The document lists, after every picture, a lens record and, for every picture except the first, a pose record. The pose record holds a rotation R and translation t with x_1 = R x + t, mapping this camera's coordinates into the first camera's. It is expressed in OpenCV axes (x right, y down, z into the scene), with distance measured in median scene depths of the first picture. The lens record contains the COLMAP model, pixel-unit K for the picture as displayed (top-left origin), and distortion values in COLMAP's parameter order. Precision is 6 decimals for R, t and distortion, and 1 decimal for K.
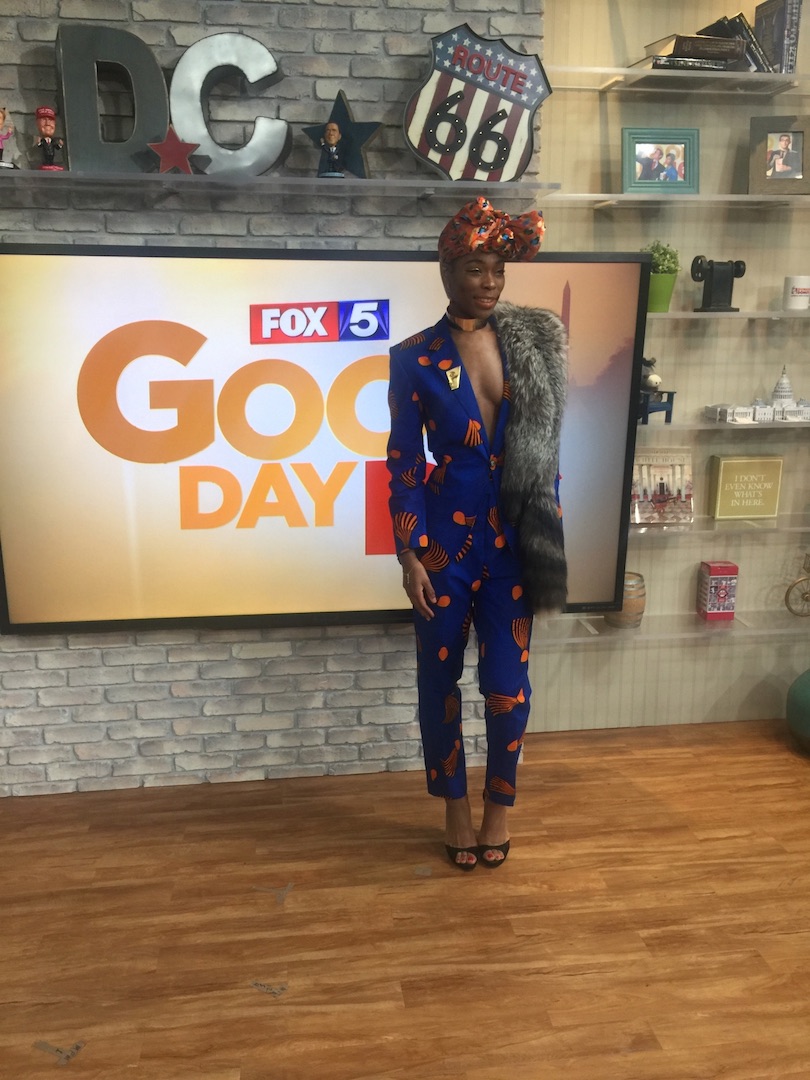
lens RADIAL K [[939.5, 0, 408.7], [0, 939.5, 536.1], [0, 0, 1]] dist [0.075158, -0.092019]
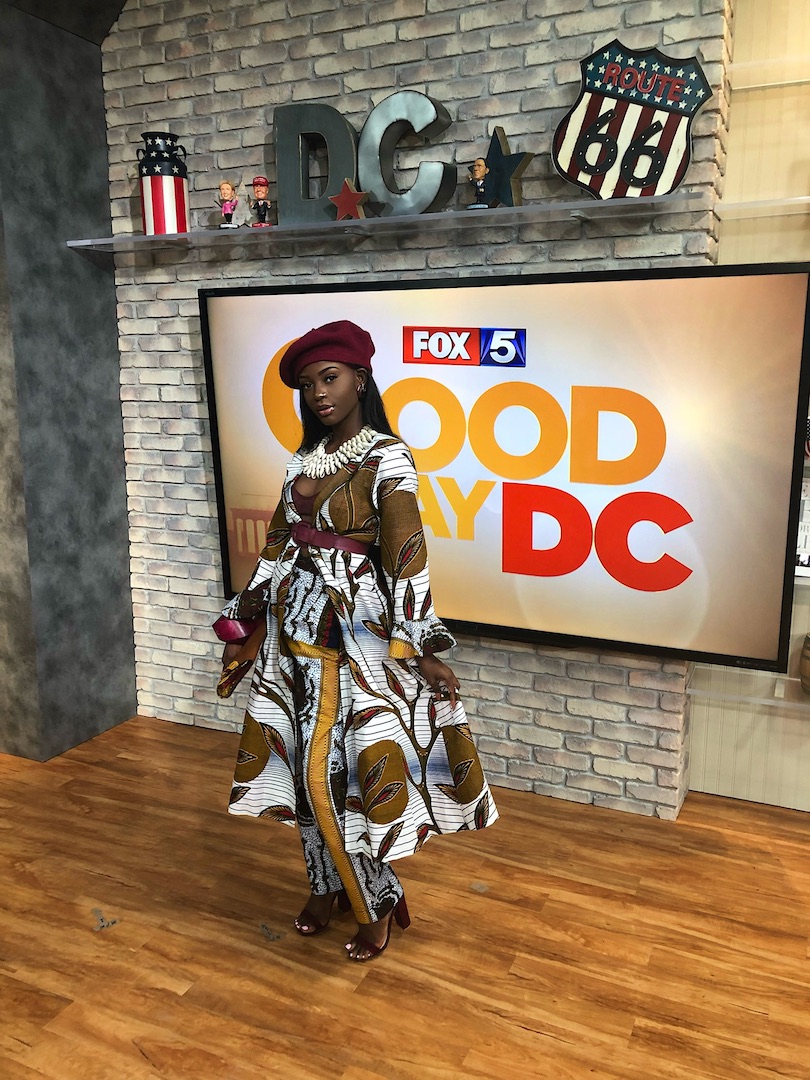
lens RADIAL K [[895.0, 0, 386.6], [0, 895.0, 534.2], [0, 0, 1]] dist [0.006312, 0.029206]
pose [[0.843023, 0.097605, -0.528948, 0.368994], [-0.111406, 0.993758, 0.005819, -0.012280], [0.526214, 0.054022, 0.848634, 0.109912]]
